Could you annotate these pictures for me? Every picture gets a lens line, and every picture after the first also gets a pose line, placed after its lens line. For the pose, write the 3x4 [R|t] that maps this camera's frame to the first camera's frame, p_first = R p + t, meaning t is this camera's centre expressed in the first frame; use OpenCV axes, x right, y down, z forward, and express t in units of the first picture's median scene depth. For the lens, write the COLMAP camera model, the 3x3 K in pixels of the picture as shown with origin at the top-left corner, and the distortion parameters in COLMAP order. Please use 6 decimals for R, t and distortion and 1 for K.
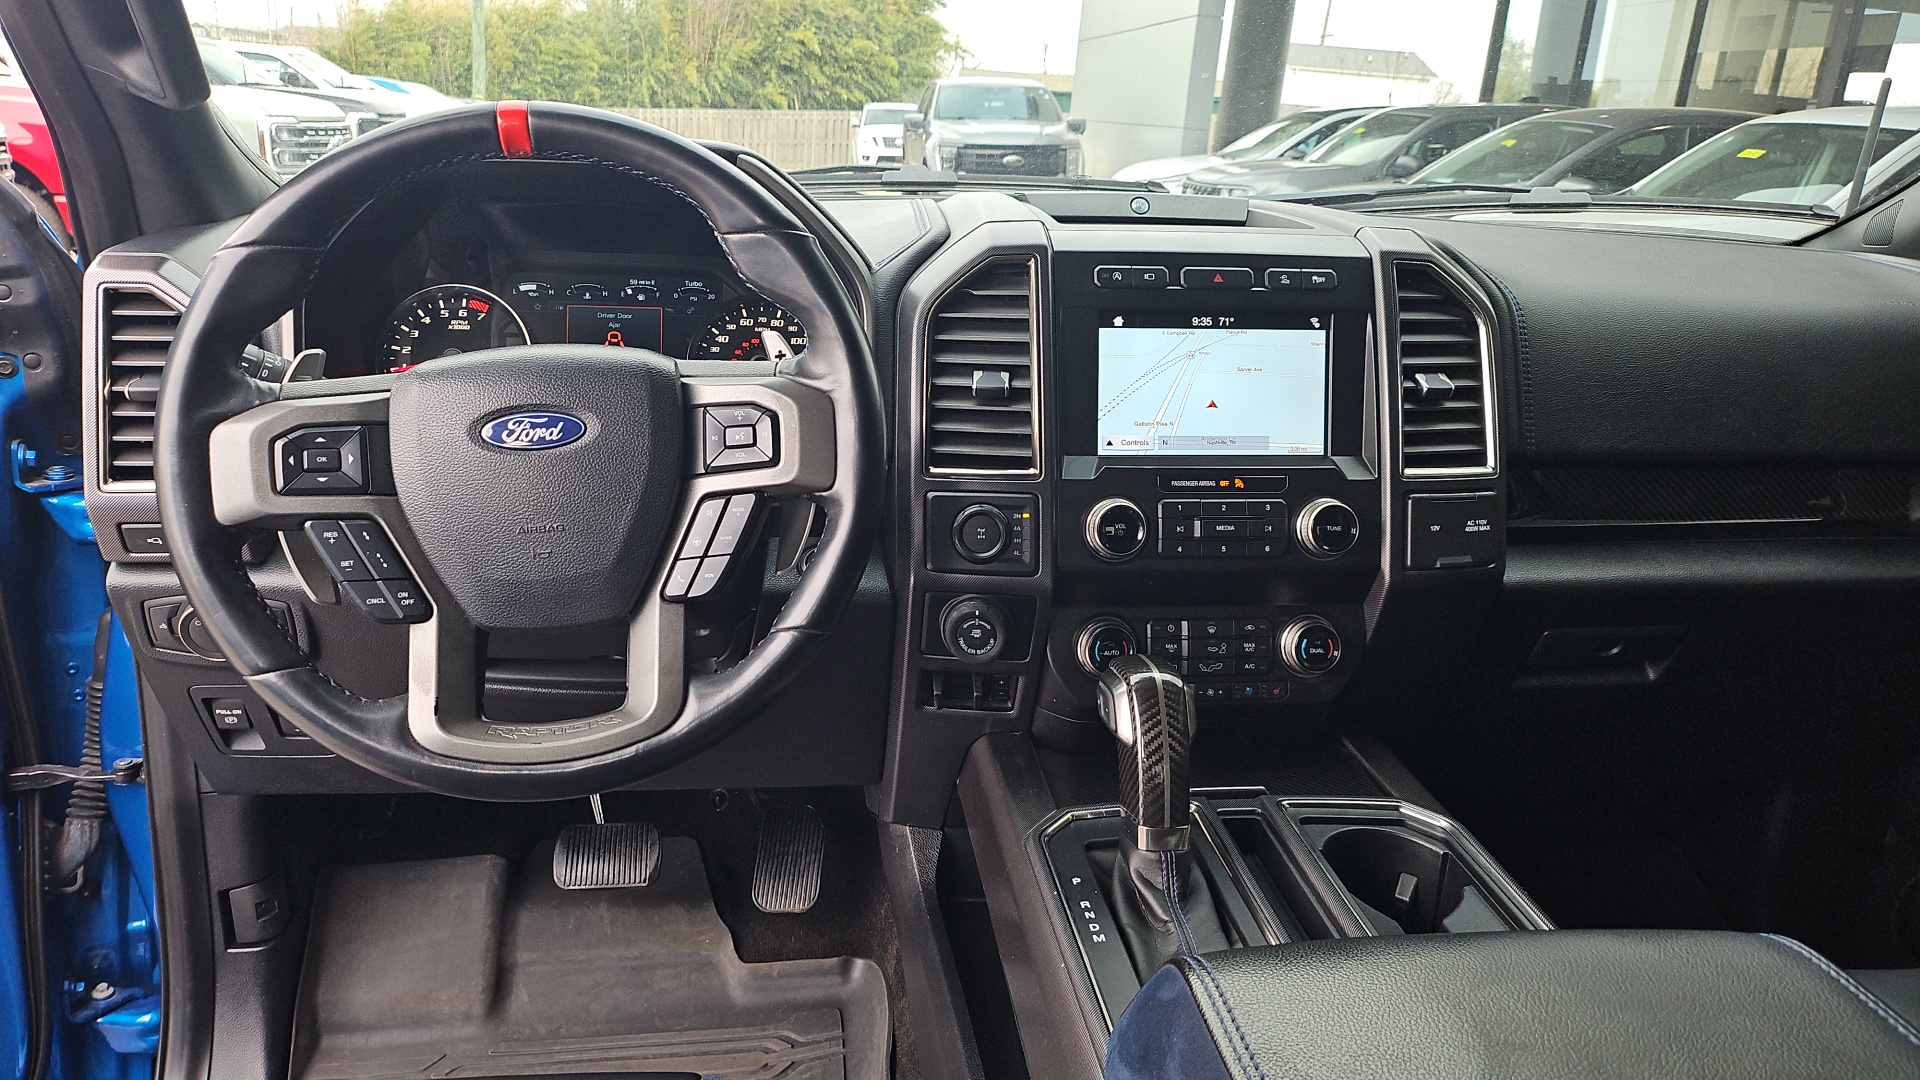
lens RADIAL K [[1343.3, 0, 969.6], [0, 1343.3, 523.7], [0, 0, 1]] dist [0.050836, -0.055680]
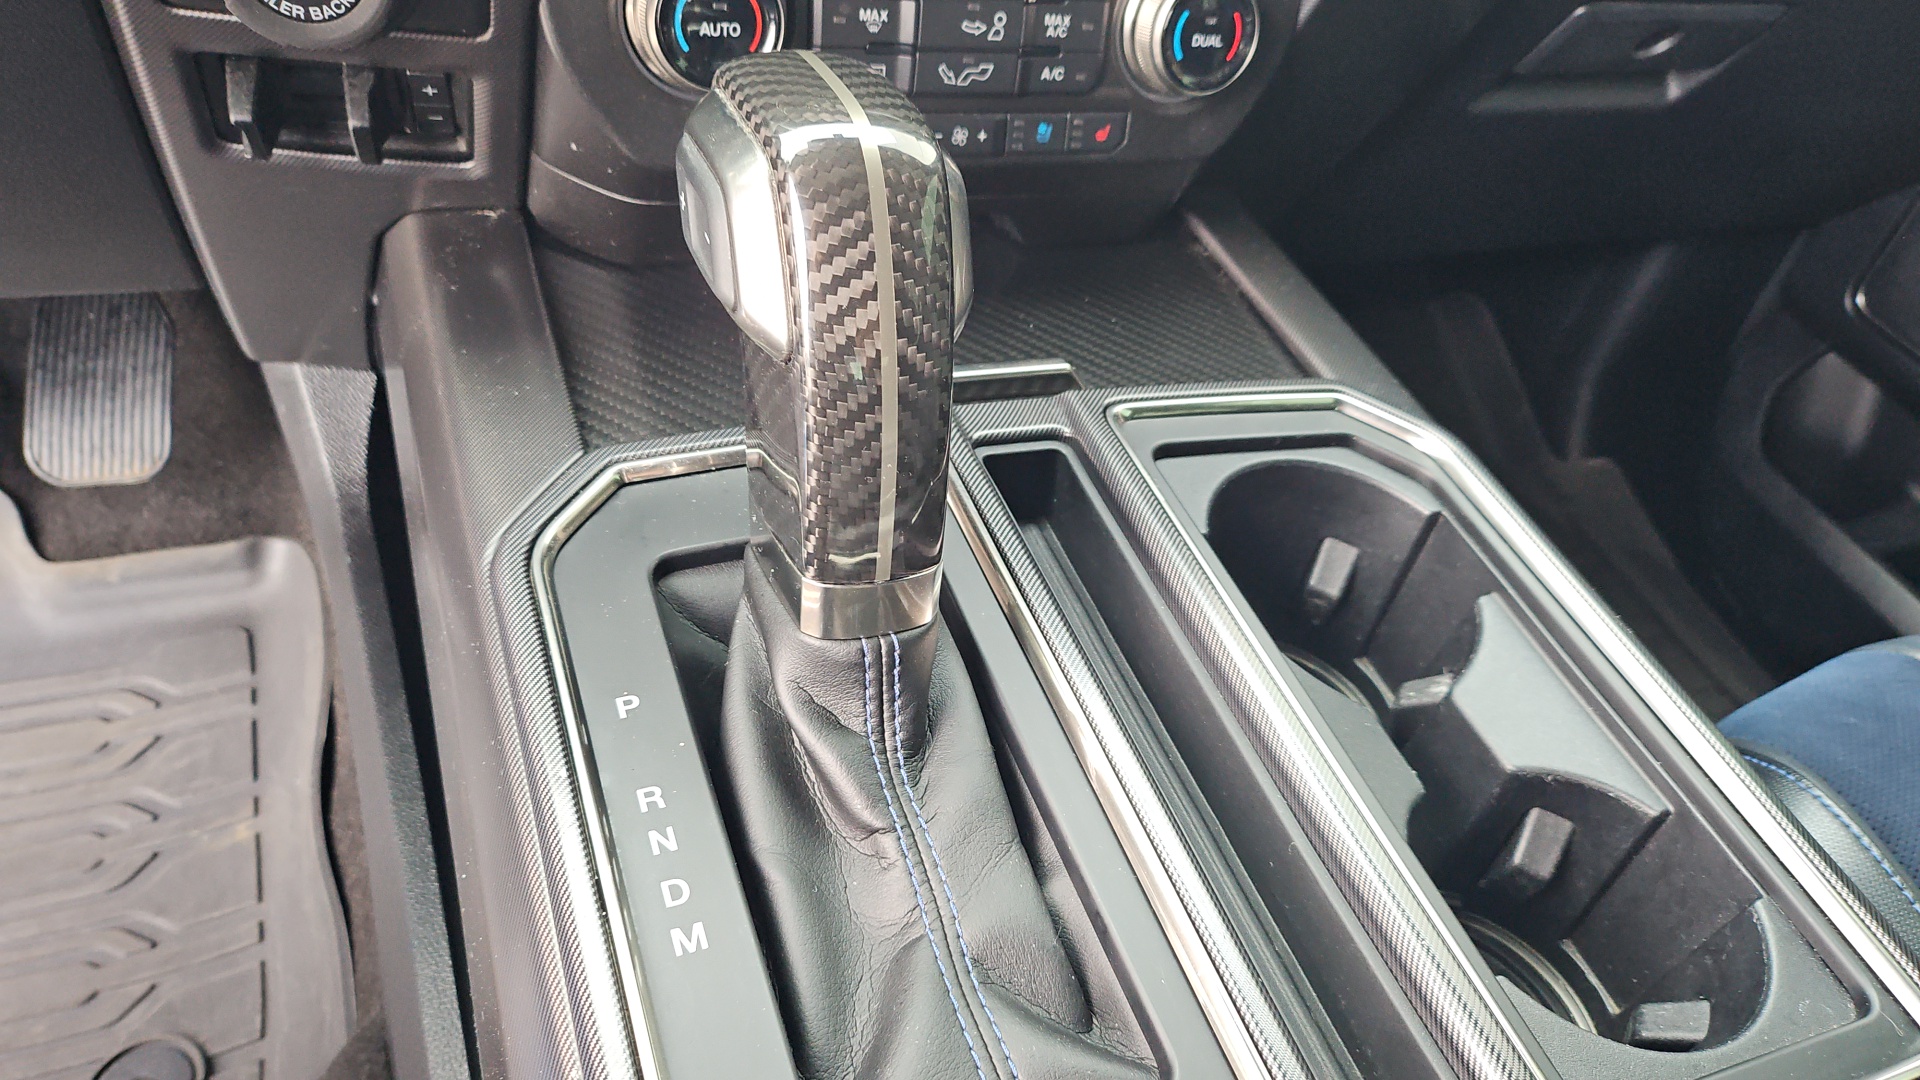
lens RADIAL K [[1343.3, 0, 969.6], [0, 1343.3, 523.7], [0, 0, 1]] dist [0.050836, -0.055680]
pose [[0.961615, -0.055568, 0.268719, 0.062997], [-0.075853, 0.887294, 0.454925, 0.041410], [-0.263712, -0.457845, 0.849019, 0.593390]]
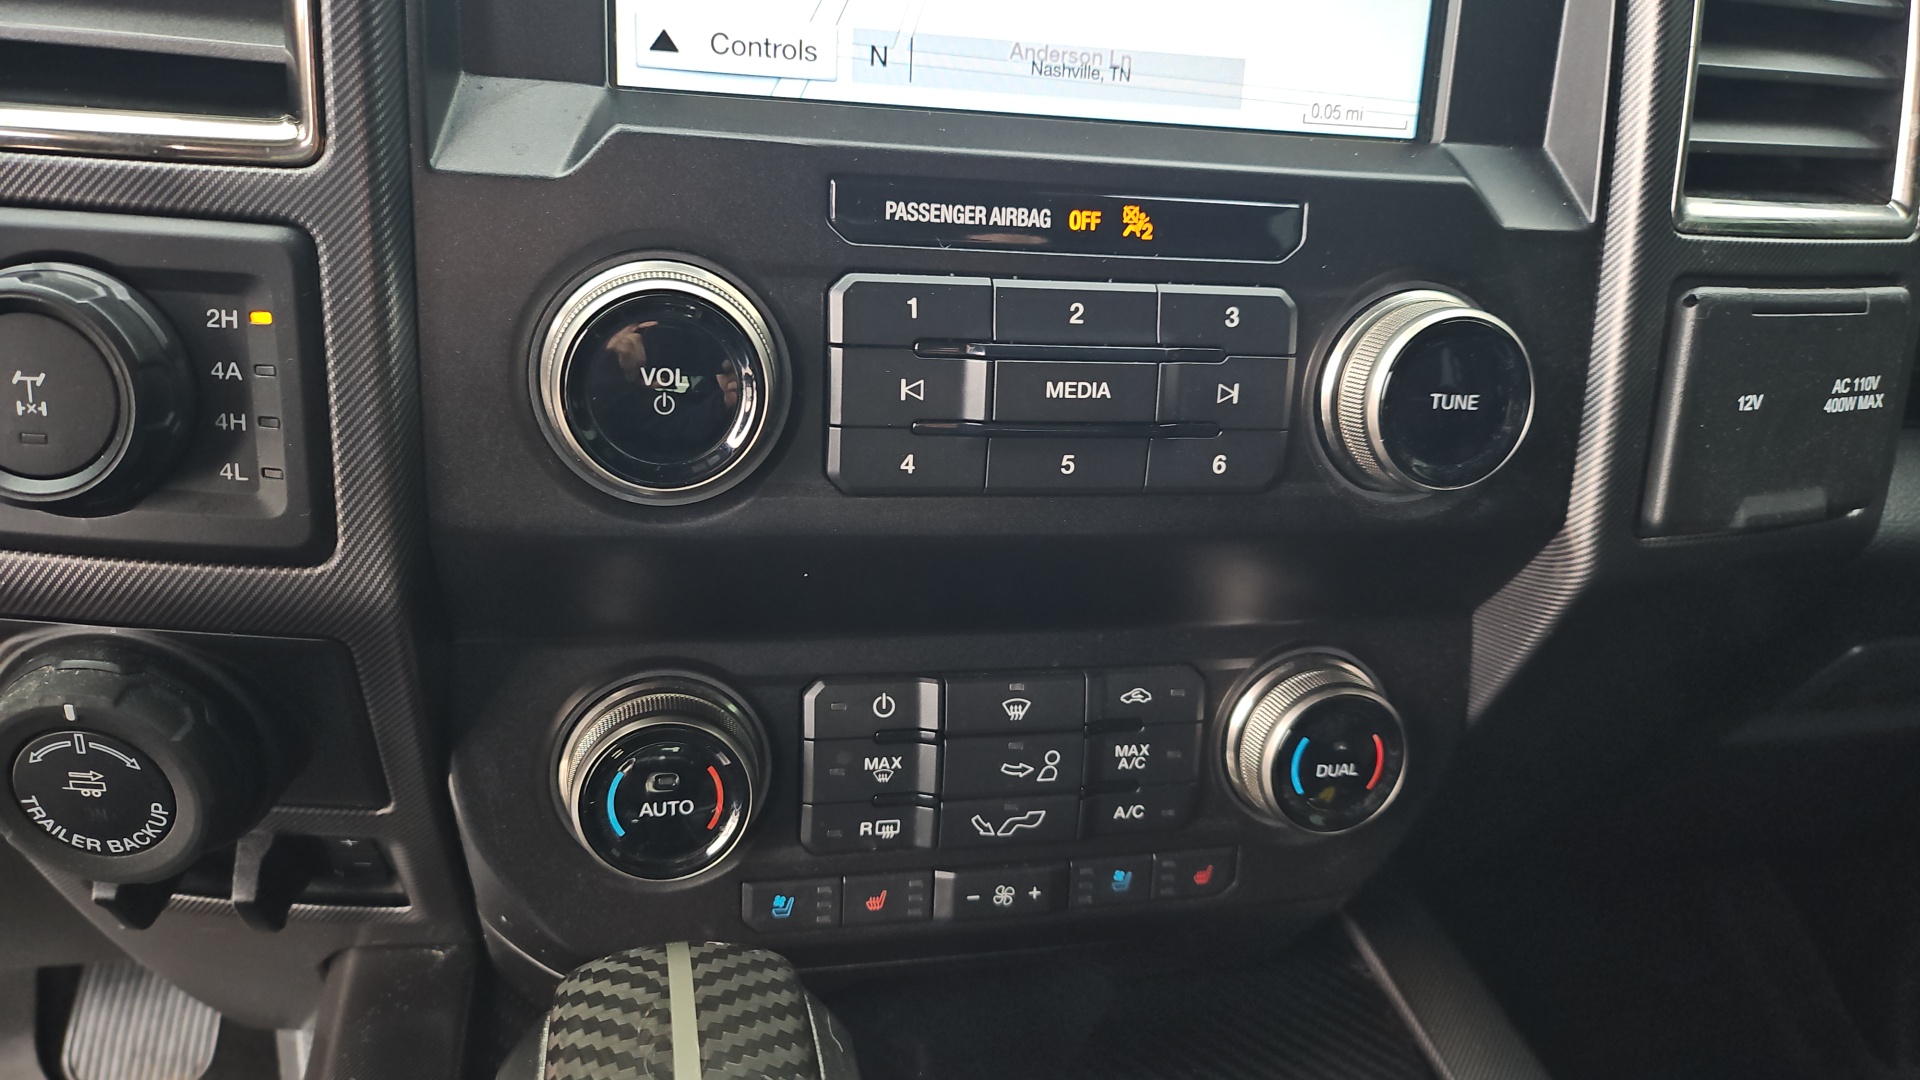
lens RADIAL K [[1346.1, 0, 990.5], [0, 1346.1, 553.2], [0, 0, 1]] dist [0.039106, -0.051411]
pose [[0.991661, 0.015214, 0.127974, 0.135290], [-0.041492, 0.977825, 0.205270, -0.019161], [-0.122013, -0.208868, 0.970303, 0.715723]]
